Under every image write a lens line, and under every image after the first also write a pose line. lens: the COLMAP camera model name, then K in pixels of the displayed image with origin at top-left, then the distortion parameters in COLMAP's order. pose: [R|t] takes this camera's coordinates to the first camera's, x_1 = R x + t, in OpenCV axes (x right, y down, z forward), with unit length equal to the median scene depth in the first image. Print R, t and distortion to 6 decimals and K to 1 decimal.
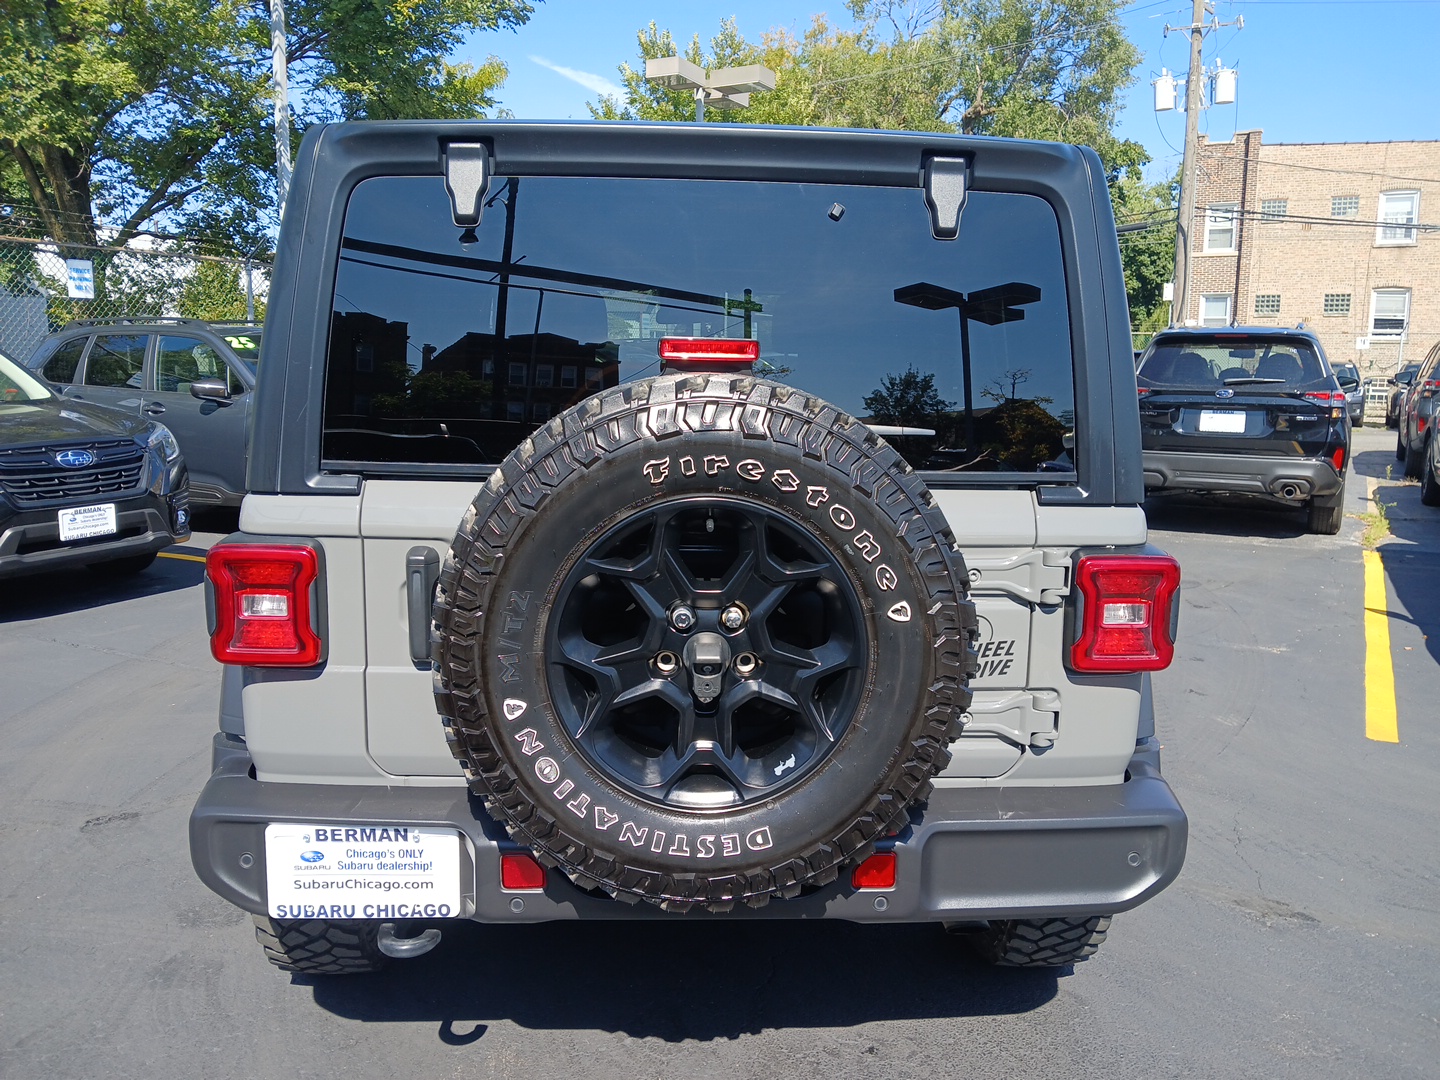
lens RADIAL K [[1185.7, 0, 900.4], [0, 1185.7, 542.1], [0, 0, 1]] dist [-0.005927, -0.017843]
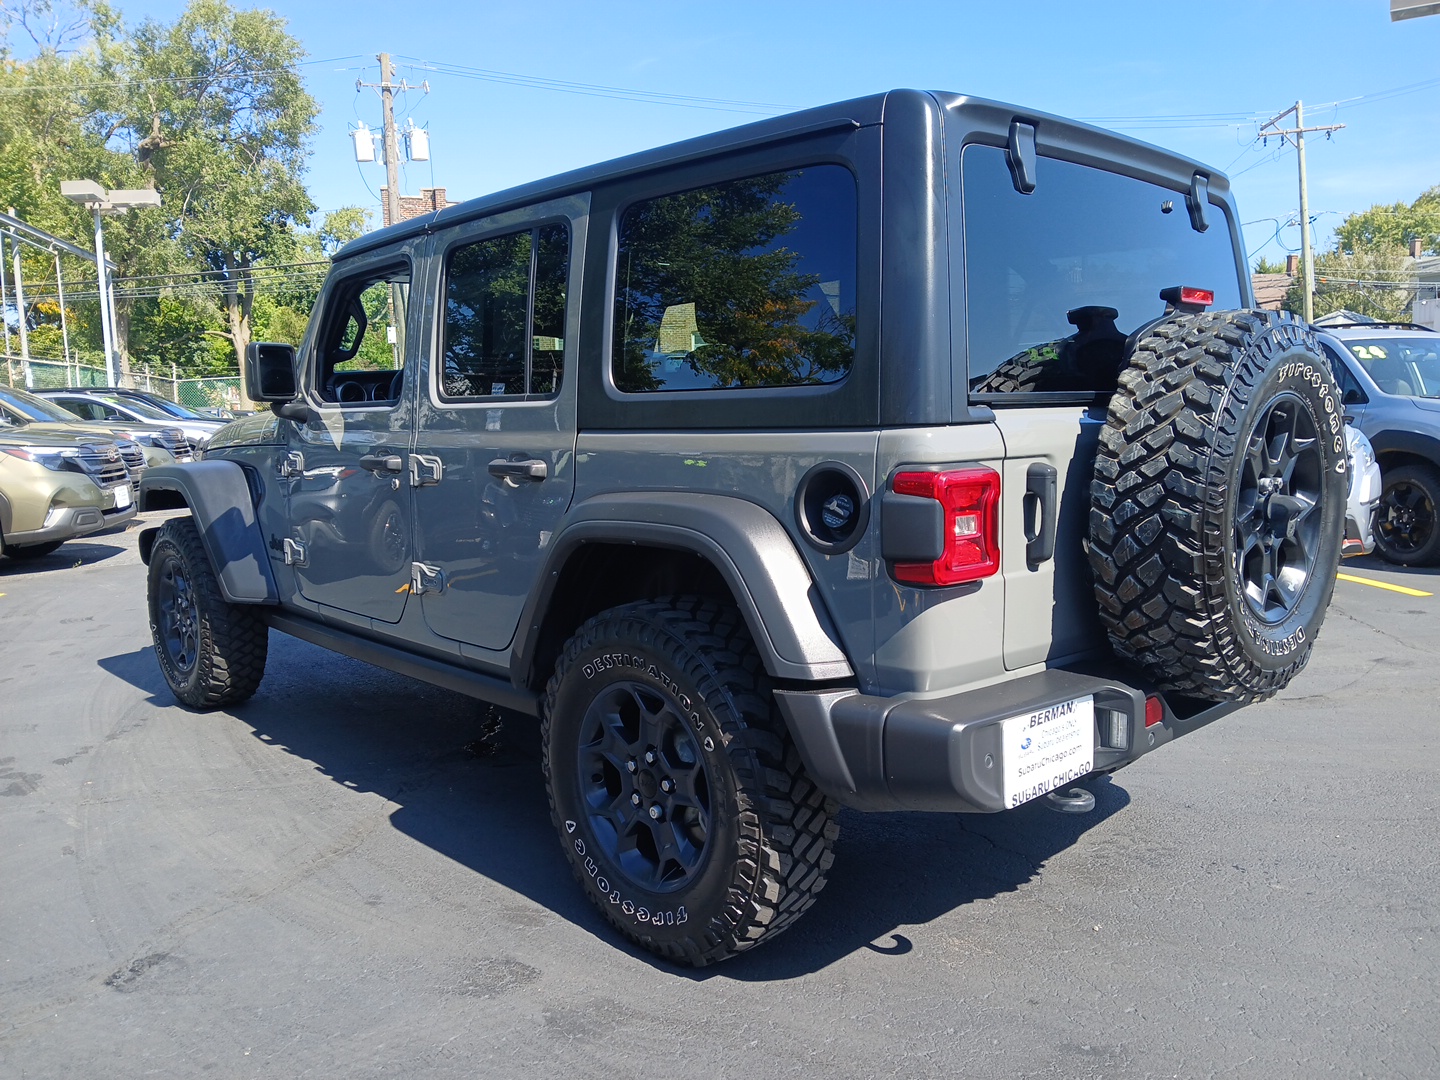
lens RADIAL K [[1142.7, 0, 721.7], [0, 1142.7, 553.9], [0, 0, 1]] dist [-0.004221, -0.009249]
pose [[0.759387, -0.118755, 0.639710, -0.223284], [0.140838, 0.989894, 0.016576, 0.004970], [-0.635213, 0.077508, 0.768438, 0.055175]]
